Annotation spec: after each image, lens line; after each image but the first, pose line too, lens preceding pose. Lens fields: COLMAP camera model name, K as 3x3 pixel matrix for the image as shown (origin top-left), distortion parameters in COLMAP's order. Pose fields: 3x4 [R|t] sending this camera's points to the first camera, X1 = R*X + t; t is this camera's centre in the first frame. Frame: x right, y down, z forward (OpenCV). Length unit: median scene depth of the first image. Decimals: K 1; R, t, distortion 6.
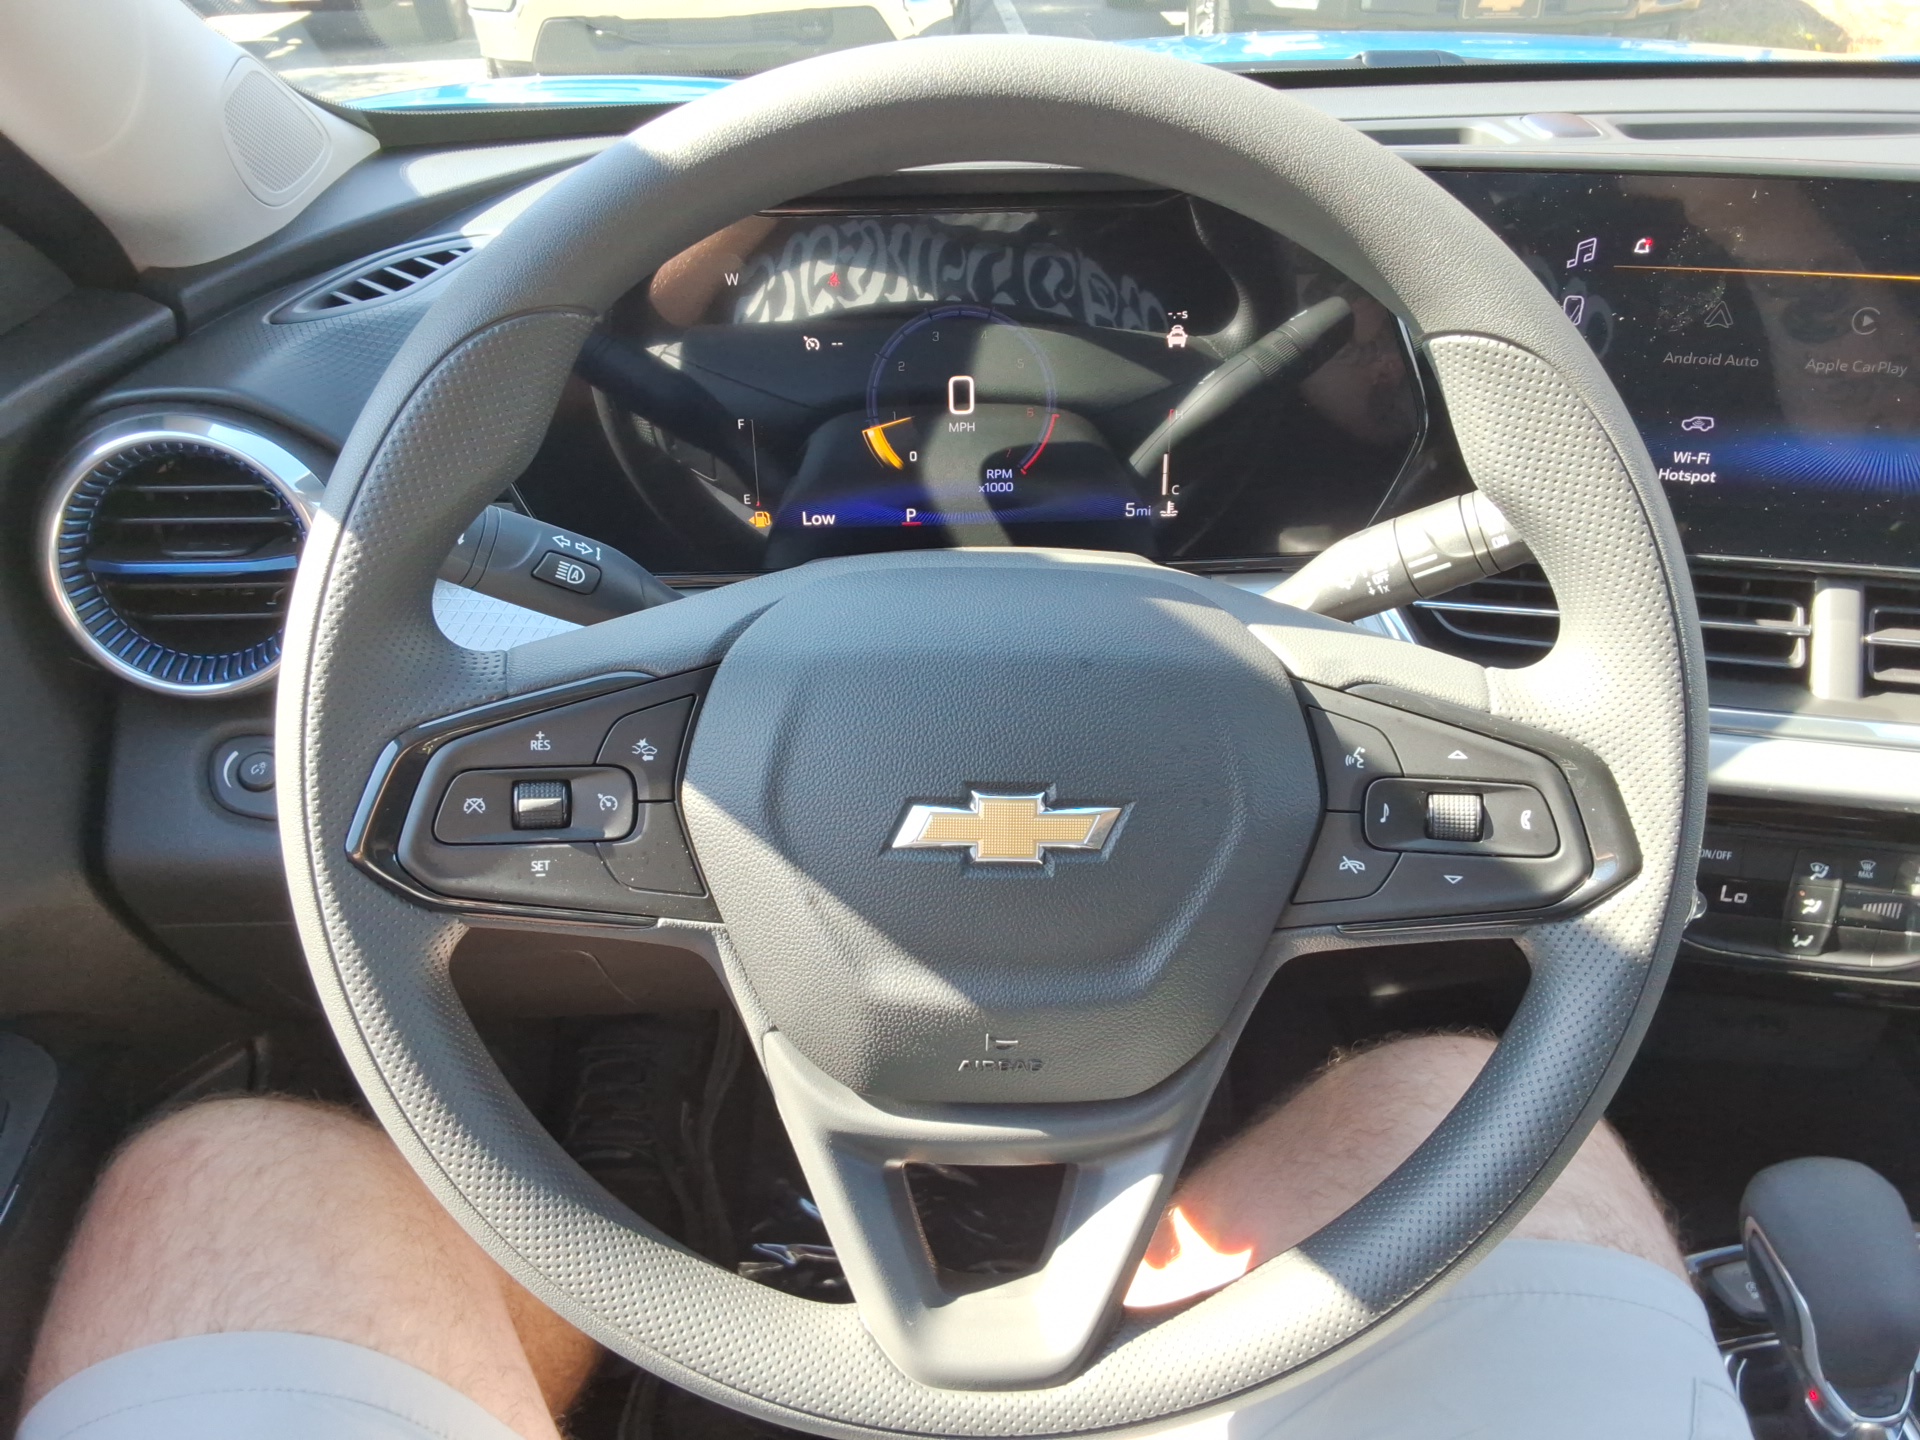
lens RADIAL K [[1559.7, 0, 969.3], [0, 1559.7, 721.4], [0, 0, 1]] dist [0.023074, -0.048732]
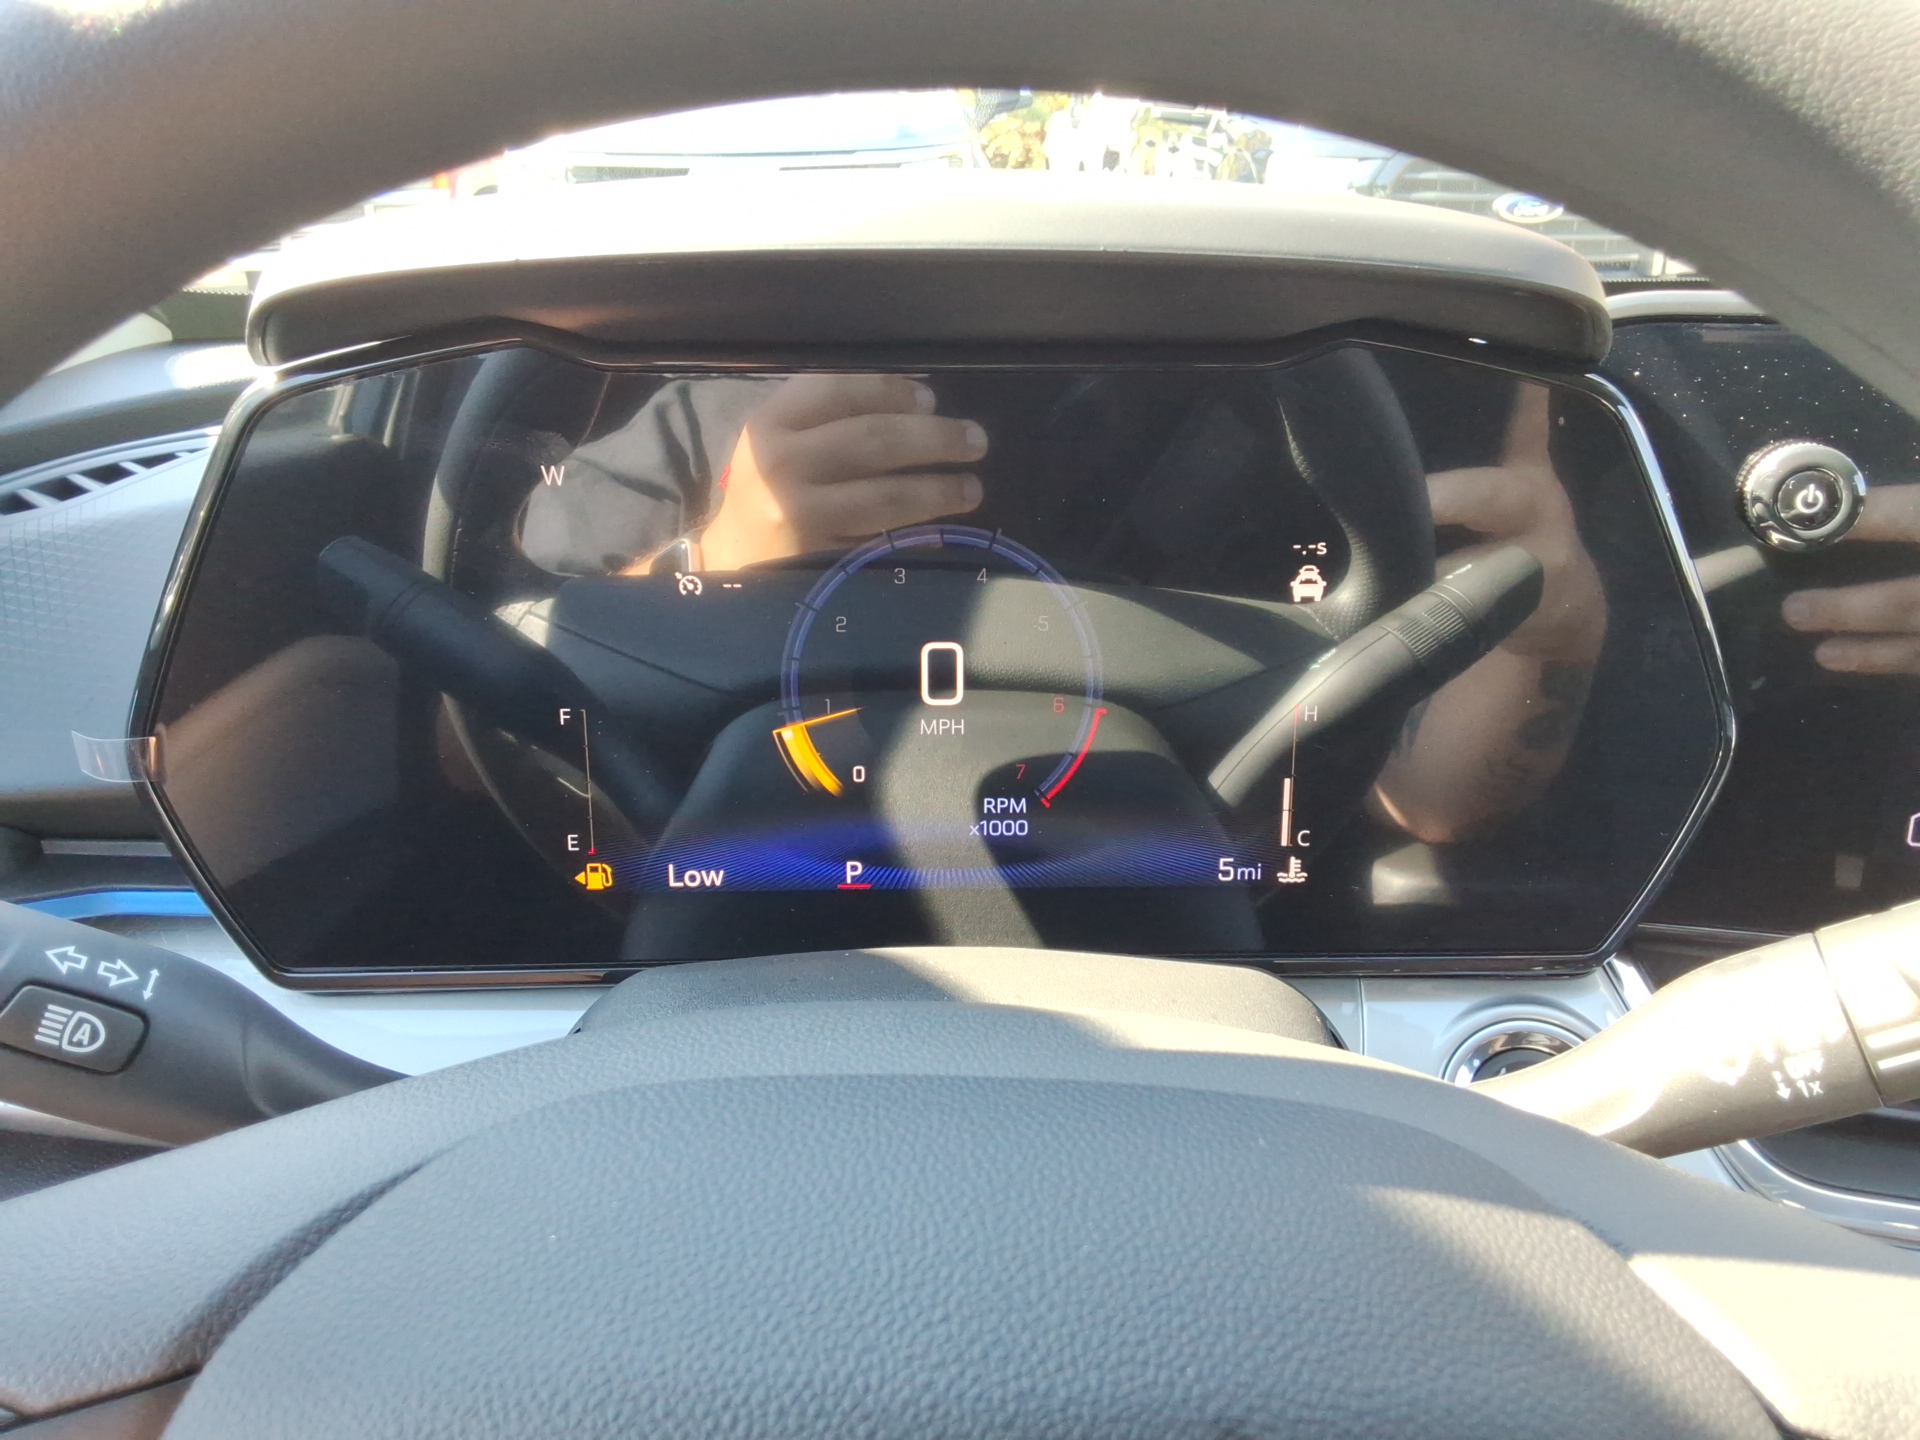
lens RADIAL K [[1559.7, 0, 958.9], [0, 1559.7, 721.5], [0, 0, 1]] dist [0.023074, -0.048732]
pose [[0.999615, 0.017660, -0.021380, 0.013627], [-0.021295, 0.982710, -0.183921, -0.080273], [0.017763, 0.184305, 0.982708, 0.409622]]
